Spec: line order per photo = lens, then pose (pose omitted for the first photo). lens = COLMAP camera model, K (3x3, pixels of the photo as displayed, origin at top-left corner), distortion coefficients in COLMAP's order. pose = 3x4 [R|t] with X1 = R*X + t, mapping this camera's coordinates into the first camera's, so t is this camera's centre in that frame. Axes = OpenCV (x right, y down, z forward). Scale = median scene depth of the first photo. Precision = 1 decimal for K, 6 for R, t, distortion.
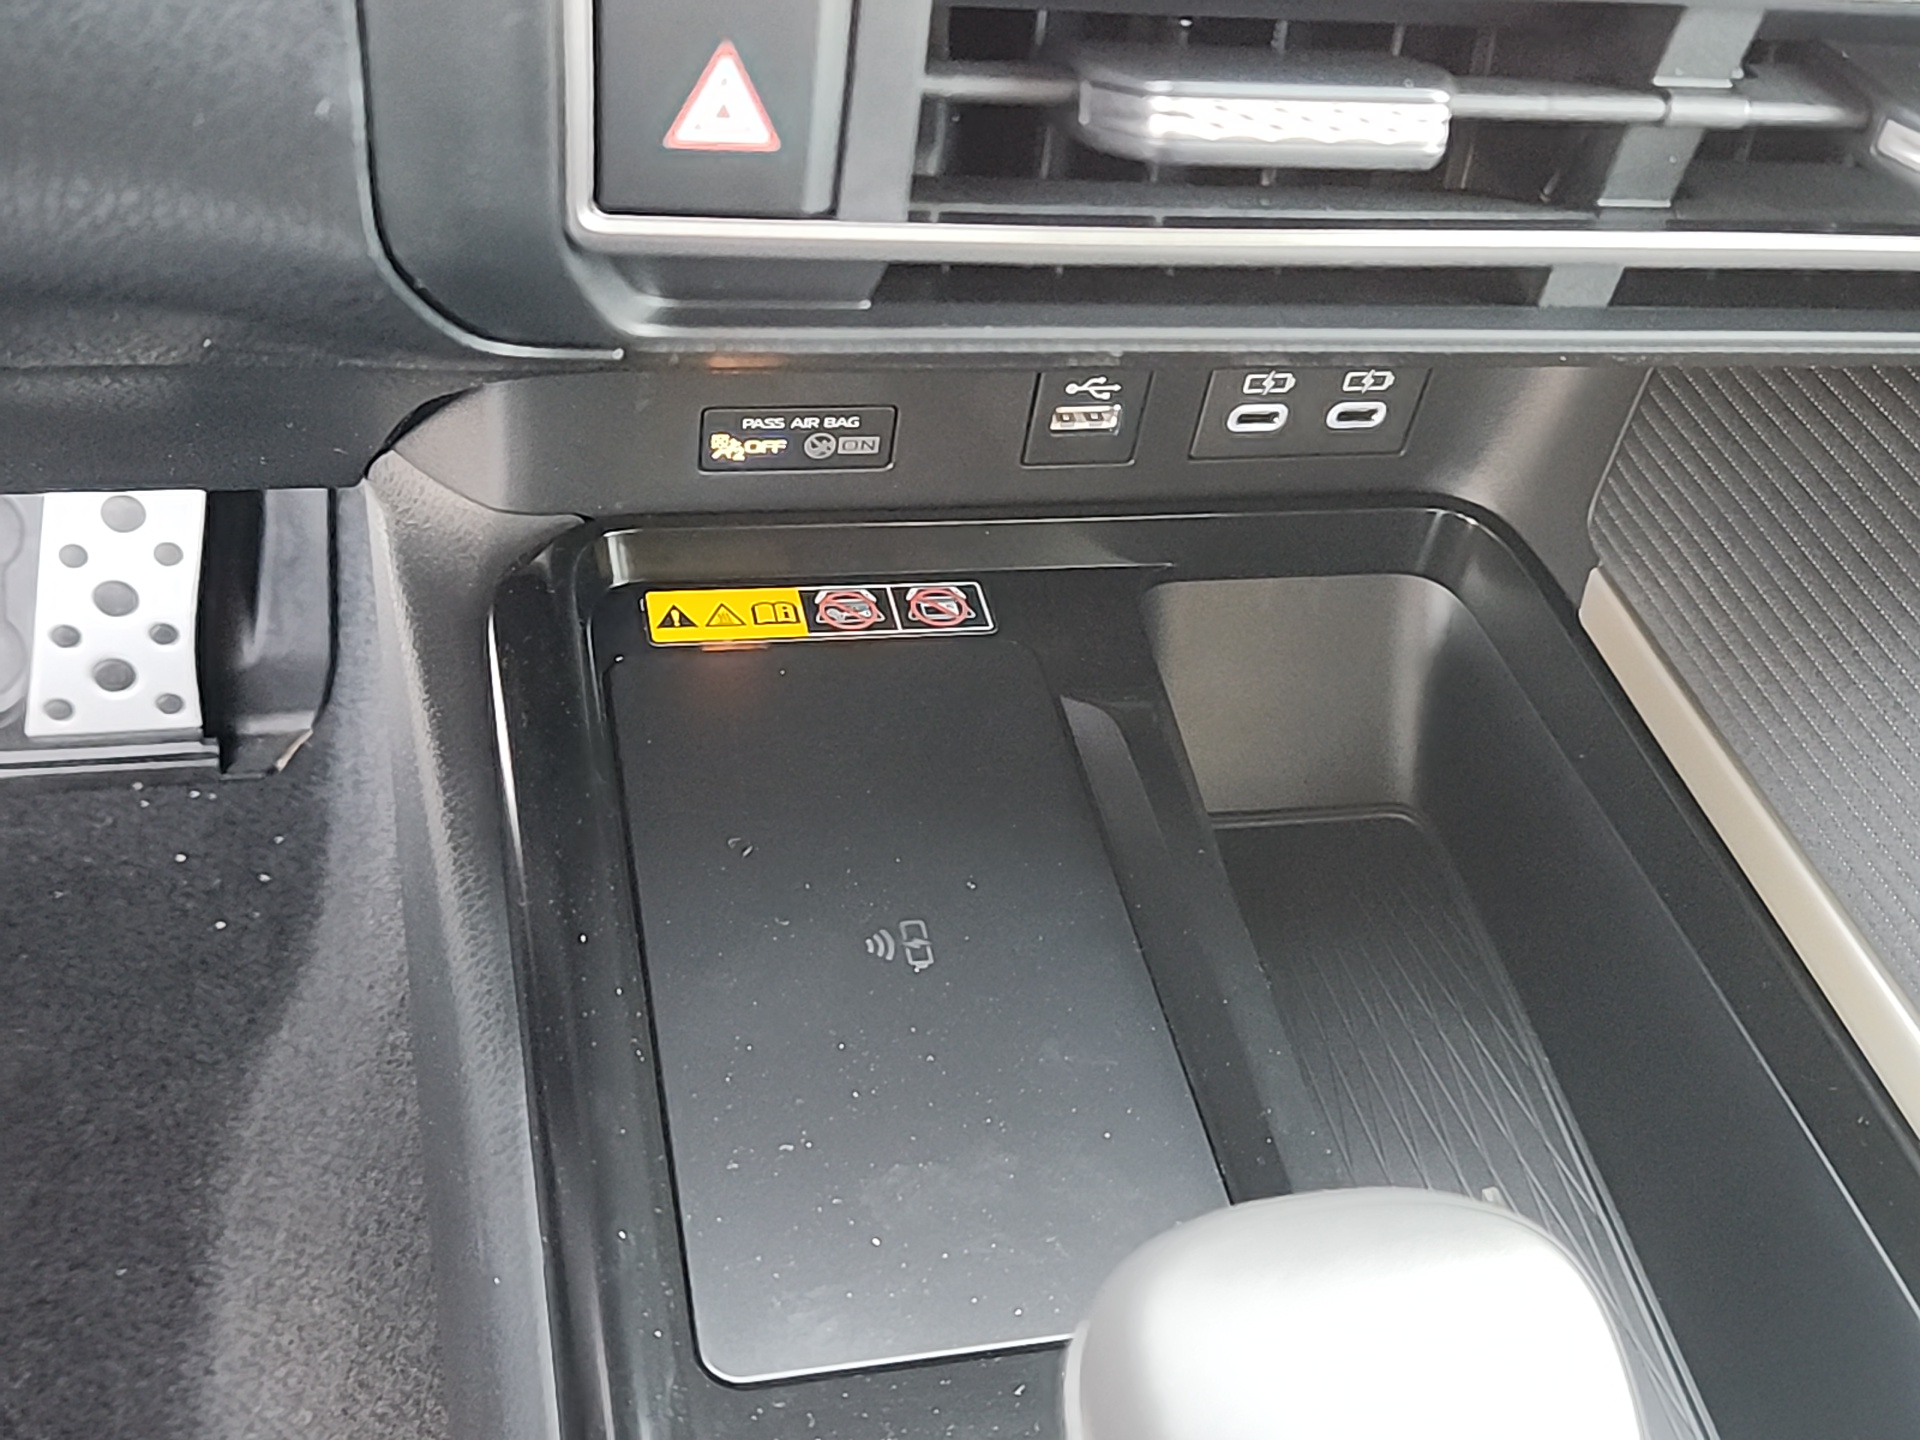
lens RADIAL K [[1939.7, 0, 971.2], [0, 1939.7, 802.2], [0, 0, 1]] dist [0.102115, -0.180510]
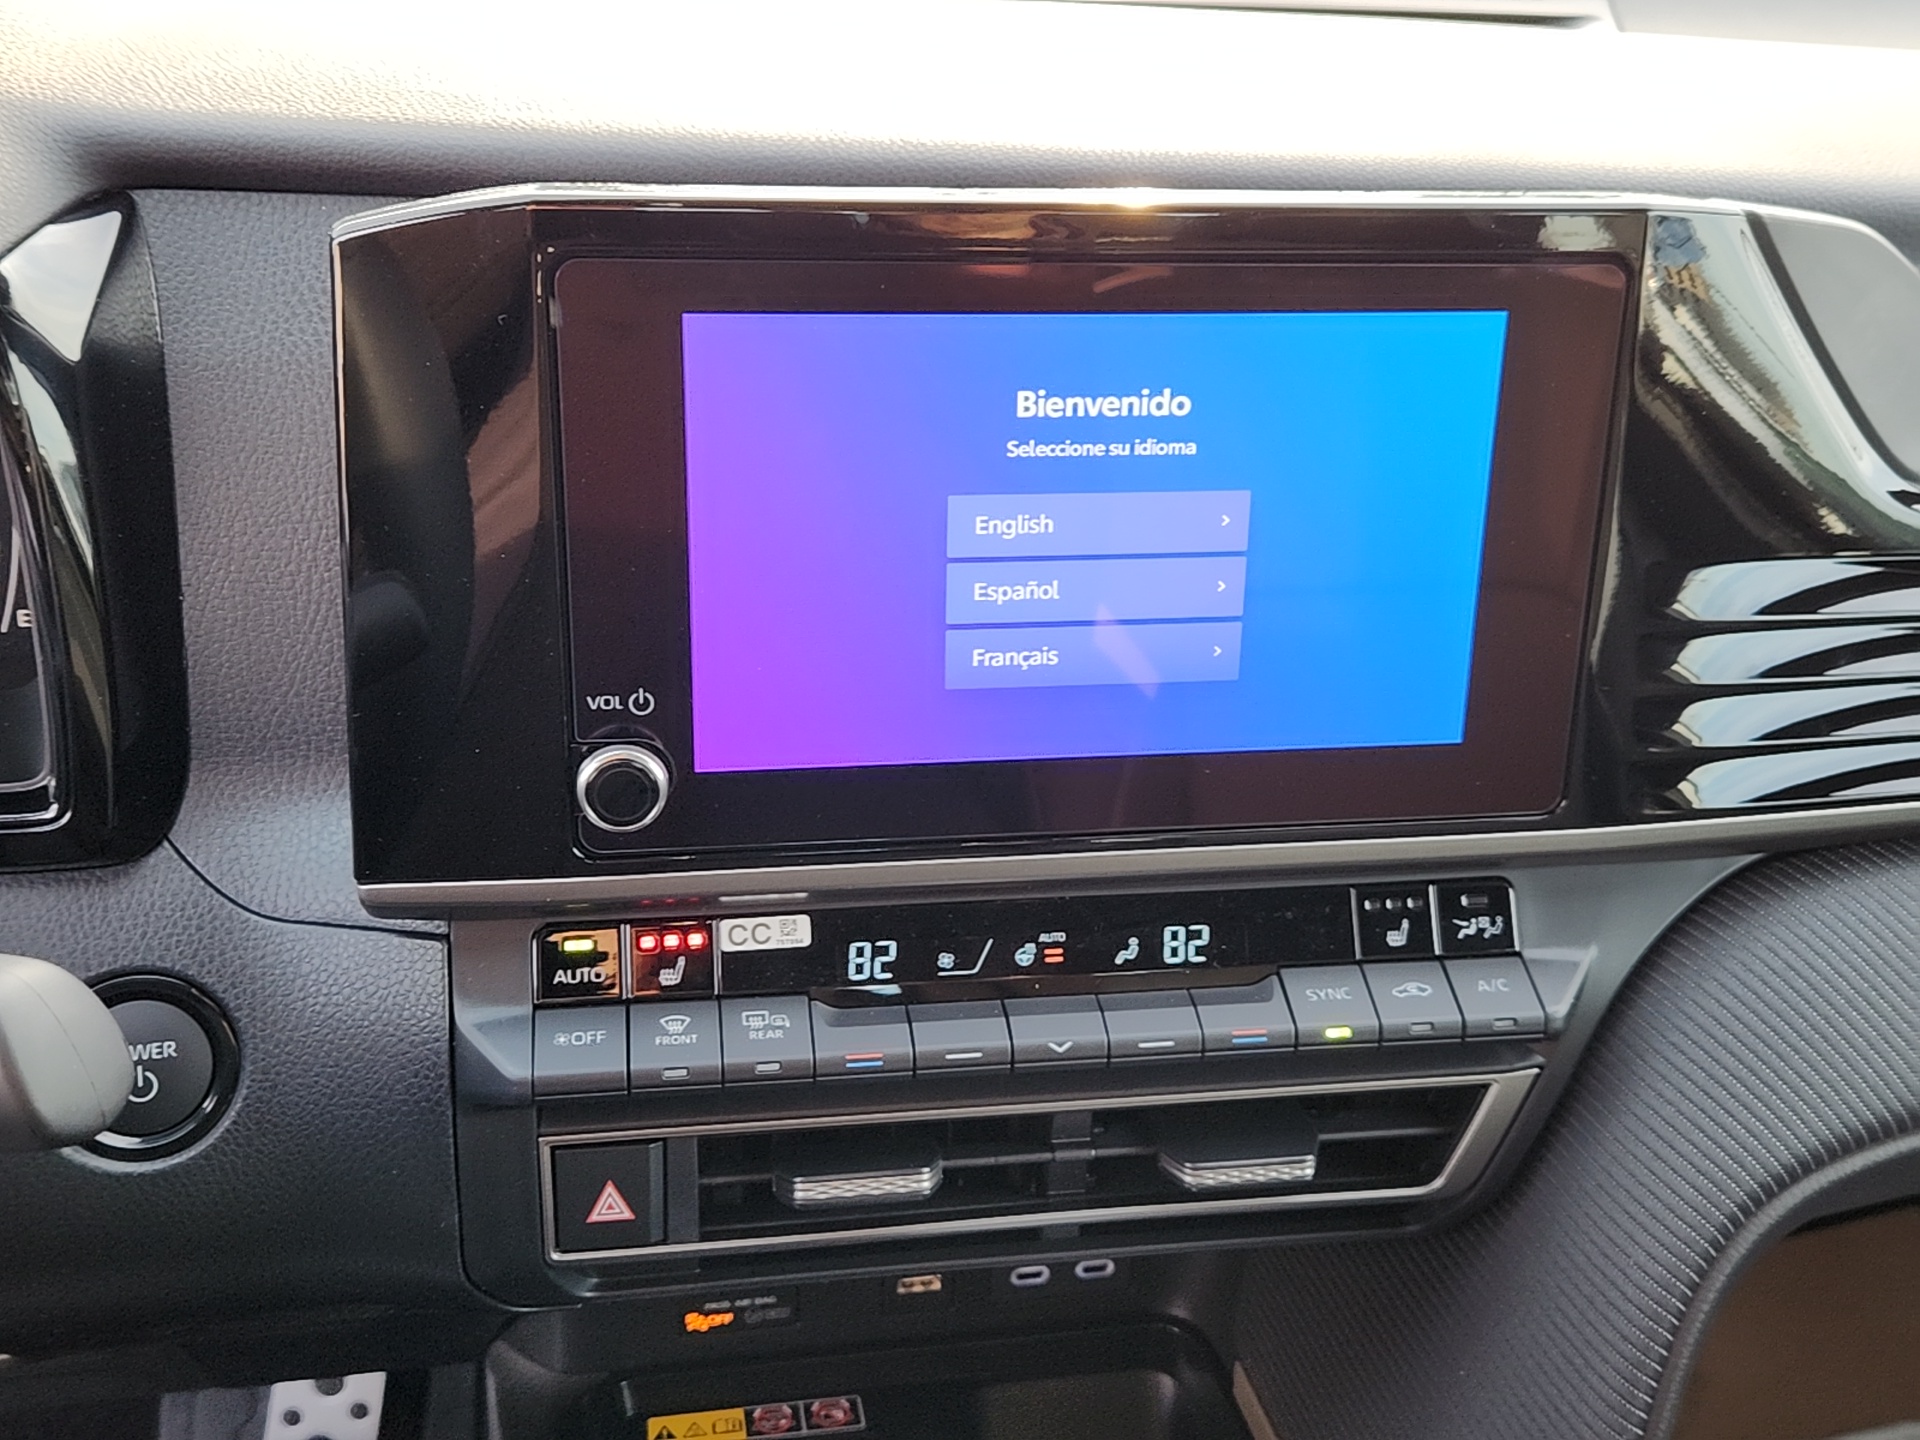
lens RADIAL K [[1939.7, 0, 971.2], [0, 1939.7, 802.2], [0, 0, 1]] dist [0.102115, -0.180510]
pose [[0.993369, -0.091291, -0.069888, 0.257836], [0.057103, 0.919358, -0.389257, 0.068977], [0.099788, 0.382685, 0.918474, -0.651767]]
